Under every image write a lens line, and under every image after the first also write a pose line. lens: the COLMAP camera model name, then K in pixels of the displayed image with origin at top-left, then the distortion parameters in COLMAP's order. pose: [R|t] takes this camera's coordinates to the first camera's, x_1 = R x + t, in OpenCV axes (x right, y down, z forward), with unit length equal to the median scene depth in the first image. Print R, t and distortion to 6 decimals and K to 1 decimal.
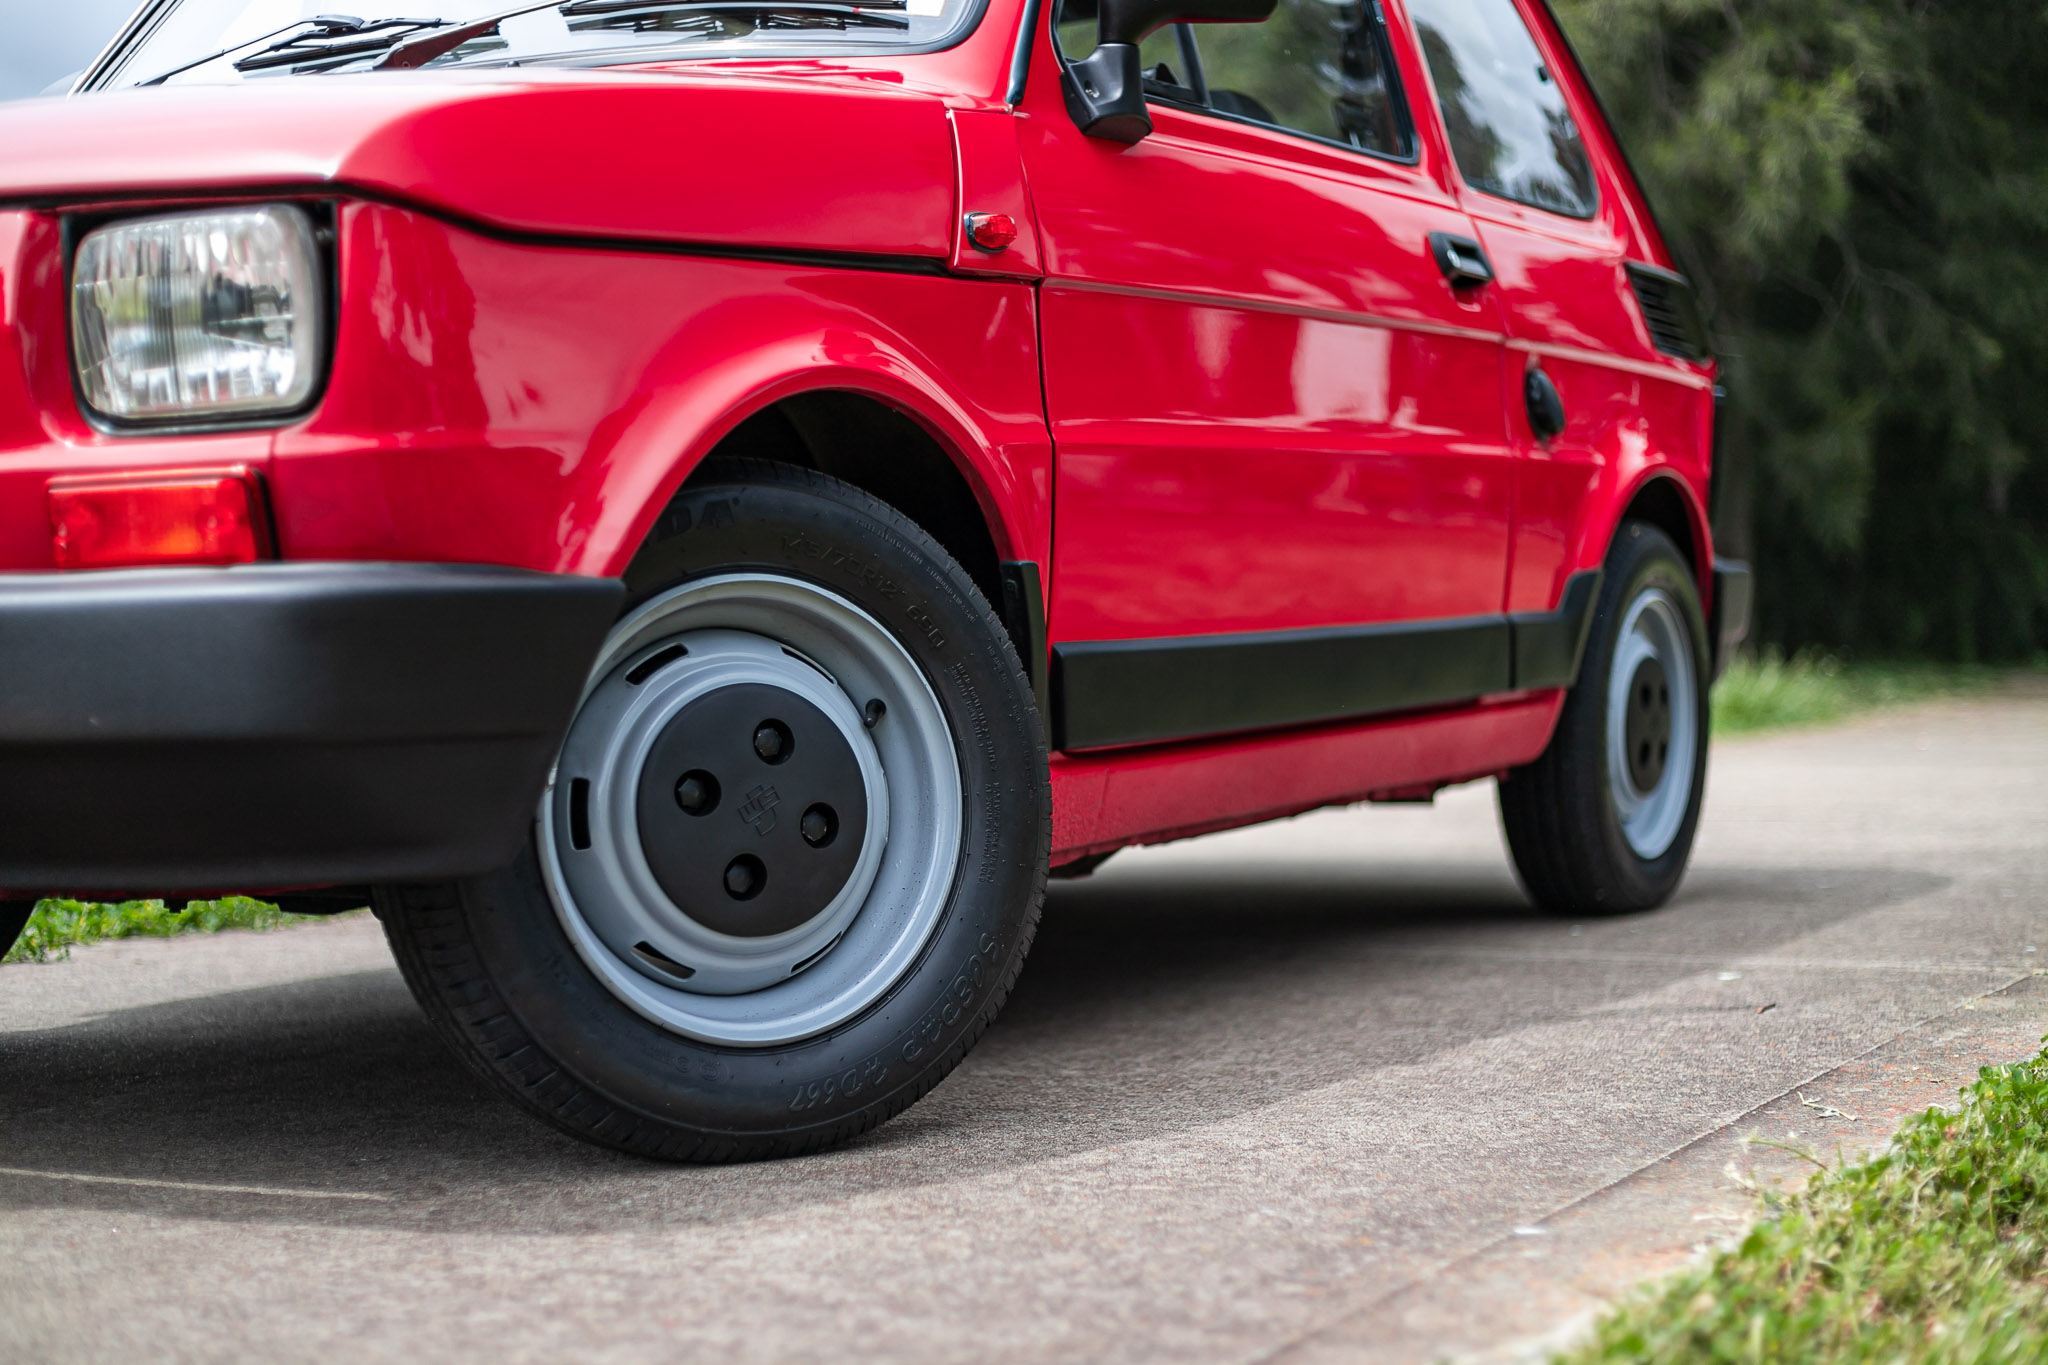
lens RADIAL K [[2983.5, 0, 1023.7], [0, 2983.5, 680.6], [0, 0, 1]] dist [-0.046193, -0.035272]
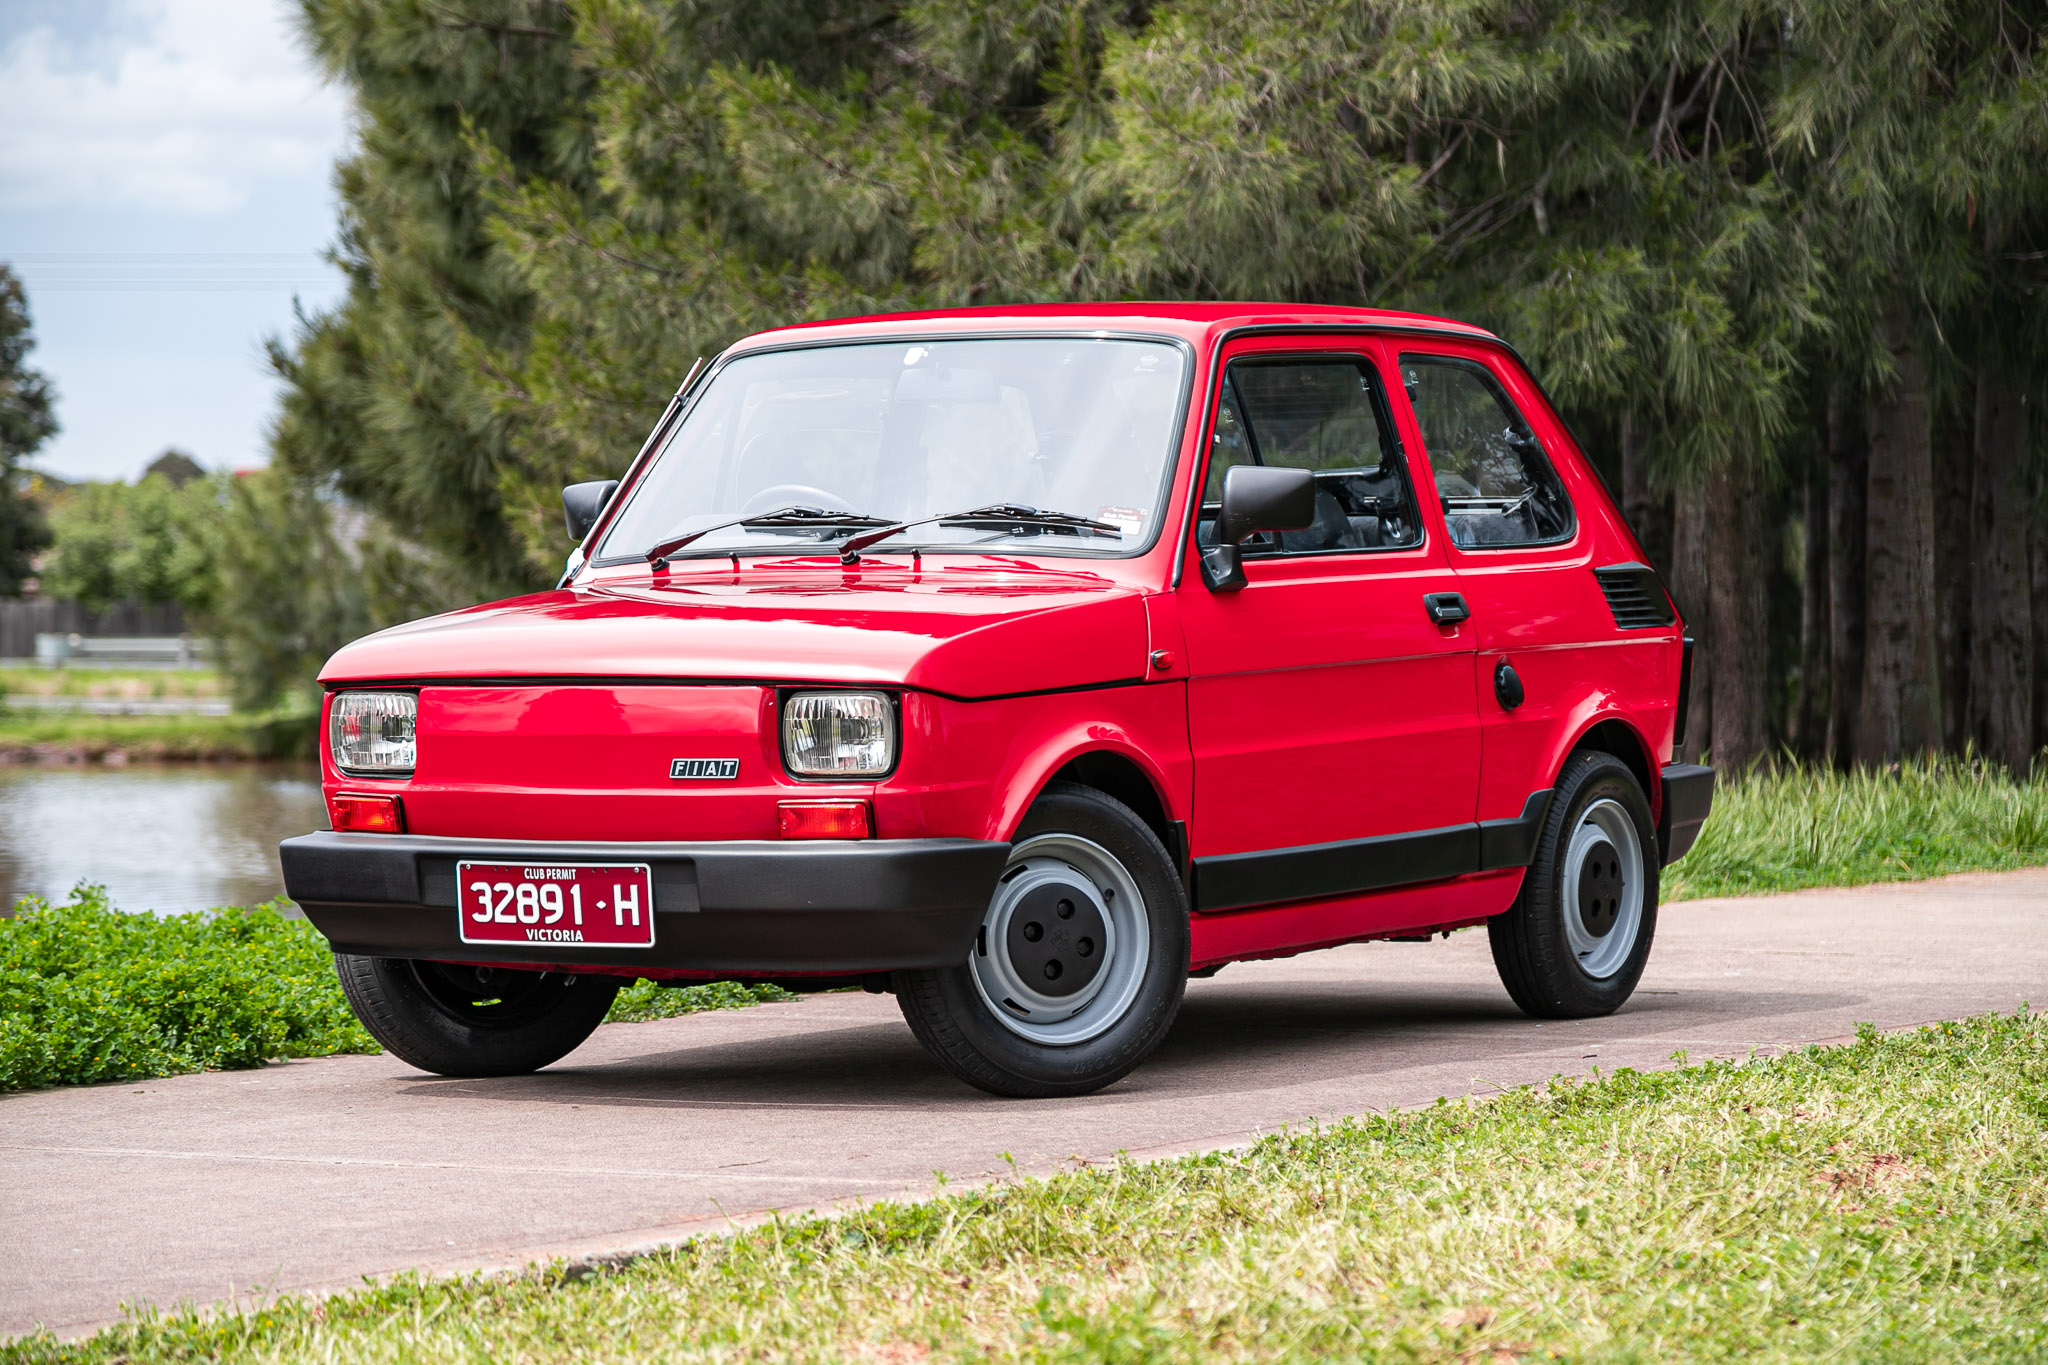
lens RADIAL K [[5837.5, 0, 1023.7], [0, 5837.5, 683.1], [0, 0, 1]] dist [0.401640, -0.105130]
pose [[0.999705, 0.008460, -0.022780, -0.016761], [-0.008502, 0.999962, -0.001787, -0.134354], [0.022764, 0.001981, 0.999739, -3.219310]]
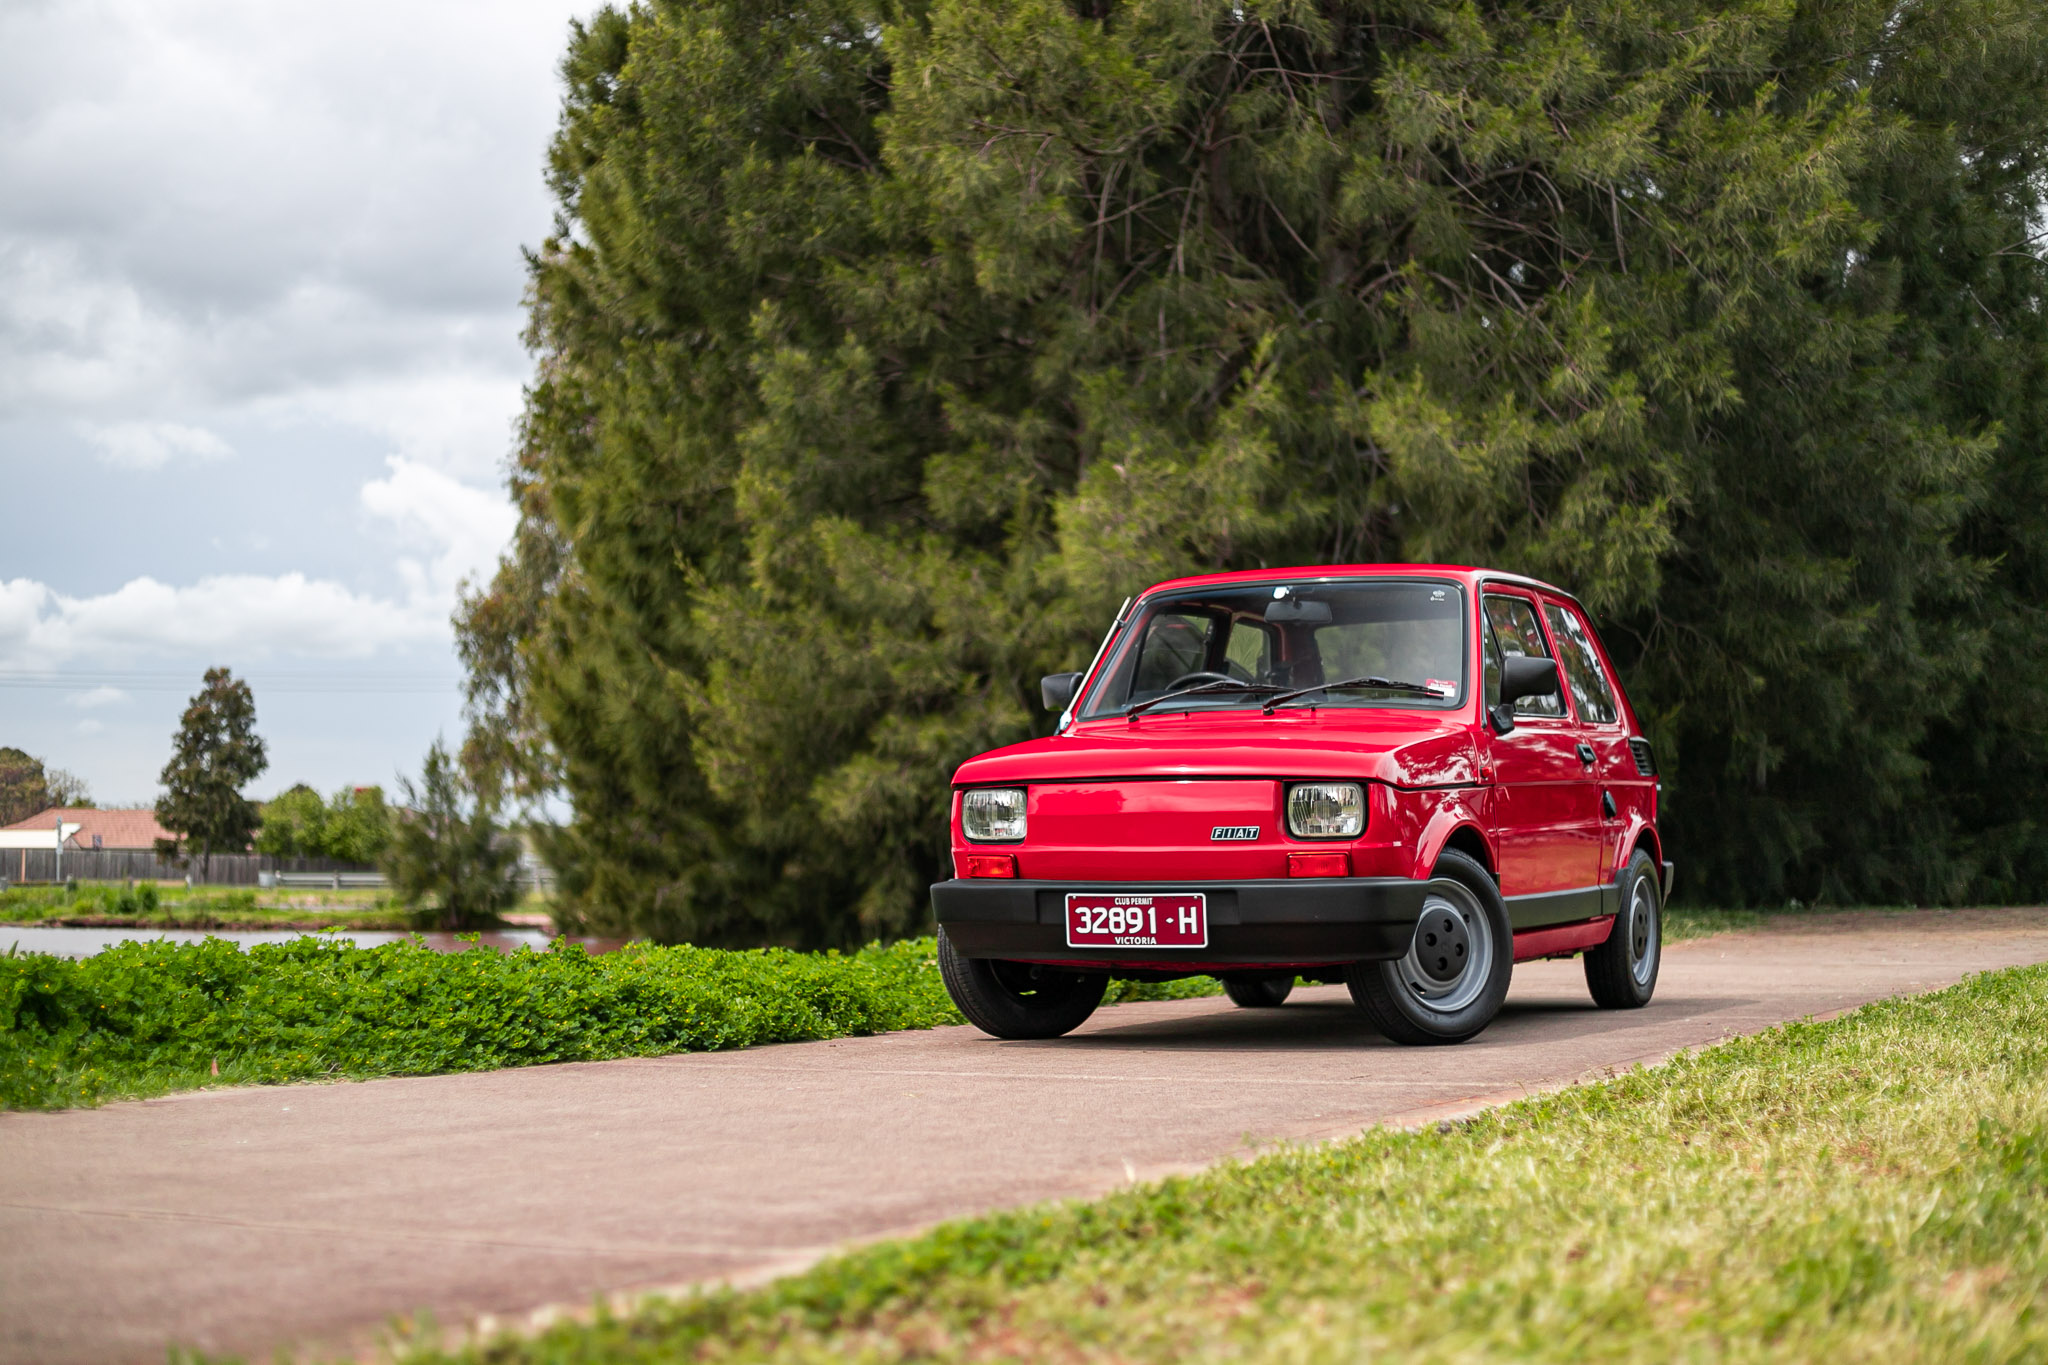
lens RADIAL K [[2983.5, 0, 1023.7], [0, 2983.5, 680.6], [0, 0, 1]] dist [-0.046193, -0.035272]
pose [[0.996907, 0.016623, 0.076817, -0.819150], [-0.010512, 0.996797, -0.079278, 0.015116], [-0.077888, 0.078226, 0.993888, -2.363851]]
